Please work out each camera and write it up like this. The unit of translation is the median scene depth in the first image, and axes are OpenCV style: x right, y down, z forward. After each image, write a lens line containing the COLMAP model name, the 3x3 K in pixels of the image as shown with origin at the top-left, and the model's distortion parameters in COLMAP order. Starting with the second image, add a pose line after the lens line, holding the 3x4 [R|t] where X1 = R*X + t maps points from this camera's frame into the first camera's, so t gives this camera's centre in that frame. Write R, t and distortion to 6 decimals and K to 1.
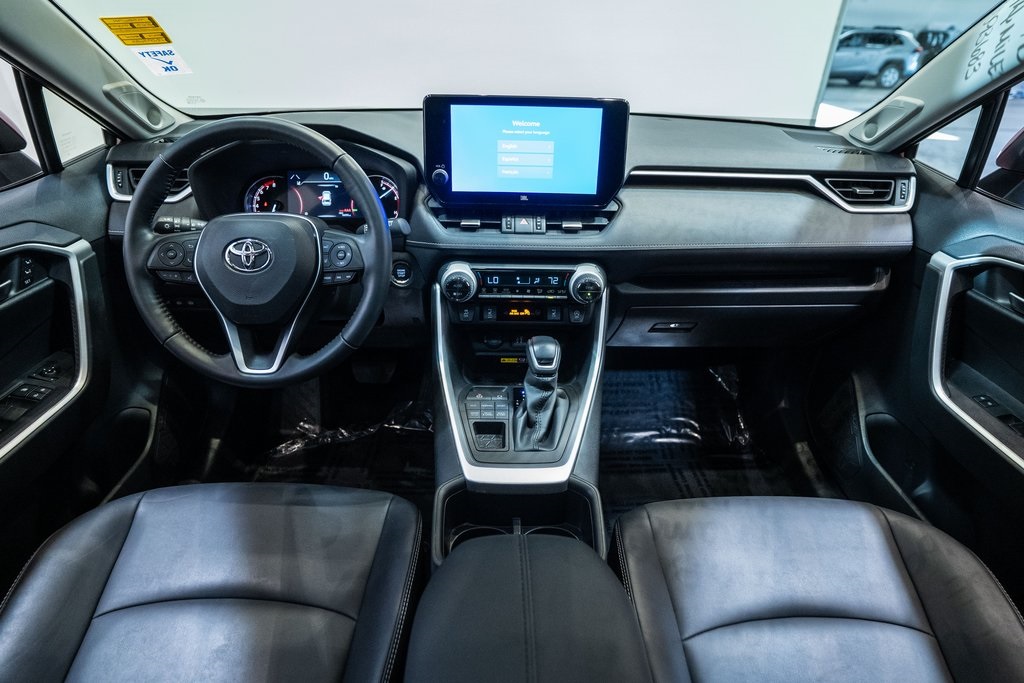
lens RADIAL K [[574.4, 0, 526.9], [0, 574.4, 339.7], [0, 0, 1]] dist [-0.060590, 0.026619]
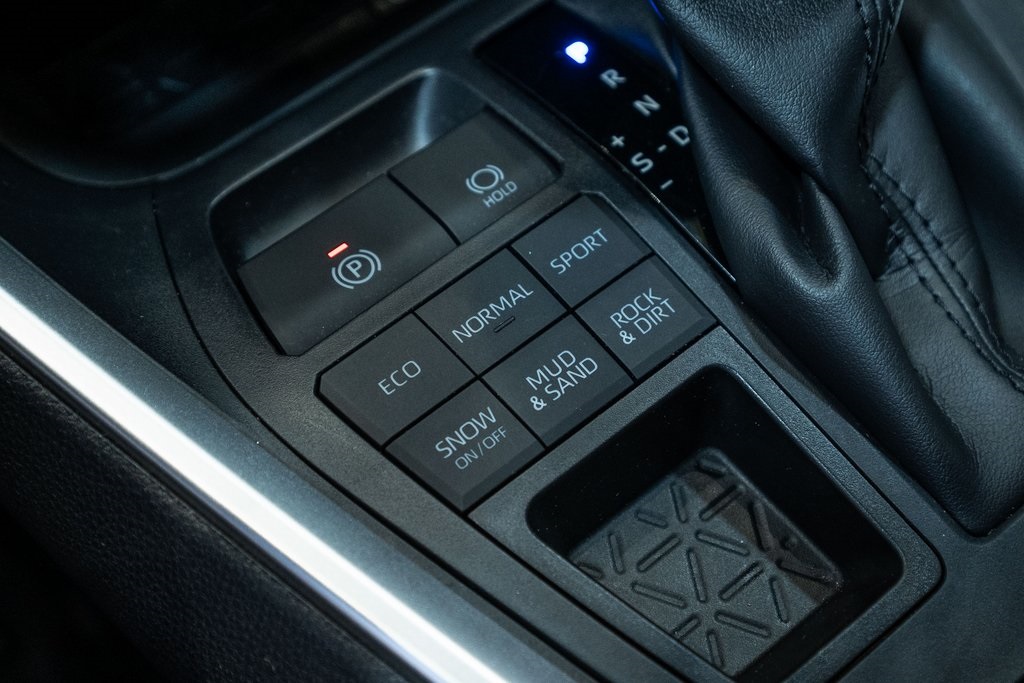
lens RADIAL K [[1380.6, 0, 521.8], [0, 1380.6, 334.8], [0, 0, 1]] dist [0.039586, 0.000000]
pose [[0.772754, -0.554791, 0.308316, -0.150974], [0.338314, 0.771038, 0.539484, -0.034554], [-0.537024, -0.312581, 0.783516, 0.744794]]
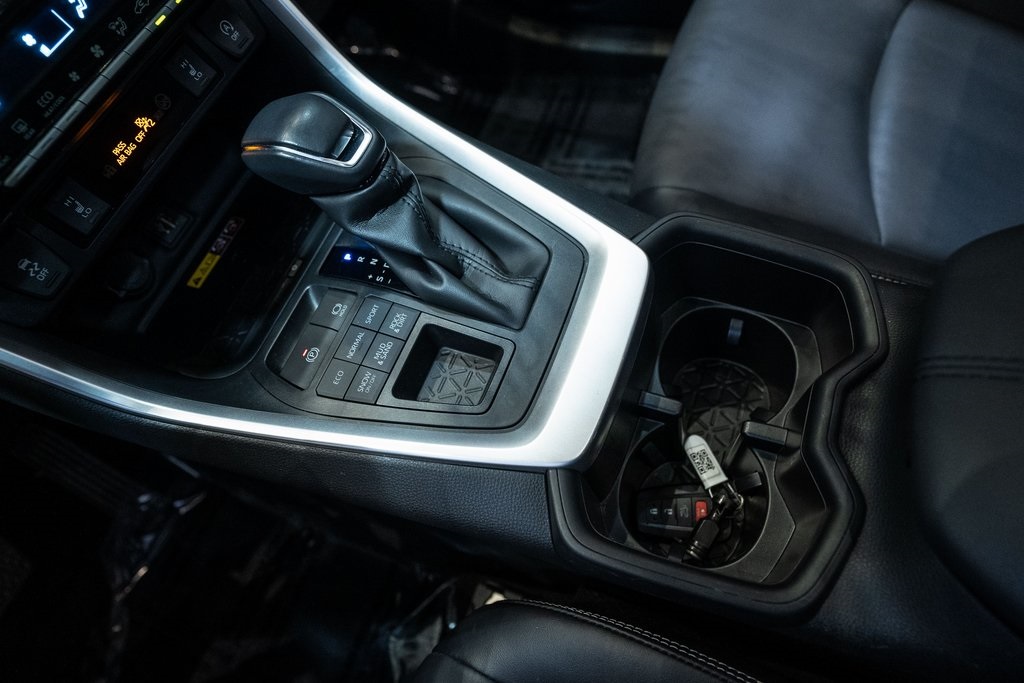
lens RADIAL K [[573.1, 0, 513.4], [0, 573.1, 337.4], [0, 0, 1]] dist [-0.033489, 0.010467]
pose [[0.369581, -0.863317, 0.343647, -0.150719], [0.644124, 0.504584, 0.574891, -0.036421], [-0.669712, 0.008883, 0.742568, 0.630099]]
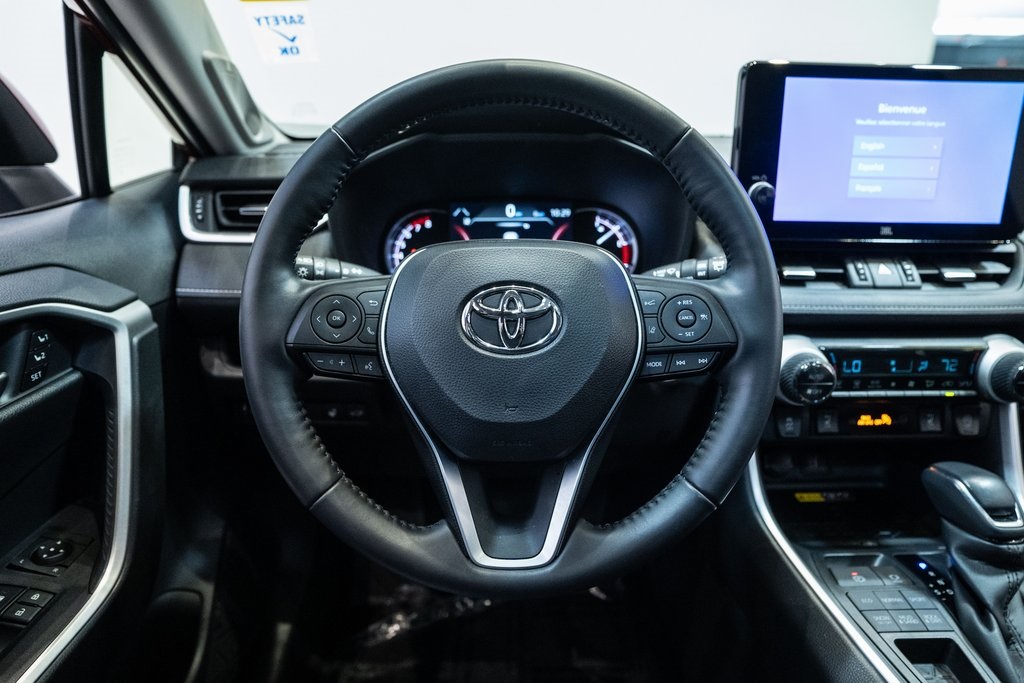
lens RADIAL K [[574.4, 0, 500.6], [0, 574.4, 321.0], [0, 0, 1]] dist [-0.060590, 0.026619]
pose [[0.999899, -0.013980, 0.002650, -0.415856], [0.014229, 0.981076, -0.193098, -0.043295], [0.000100, 0.193116, 0.981176, 0.430172]]
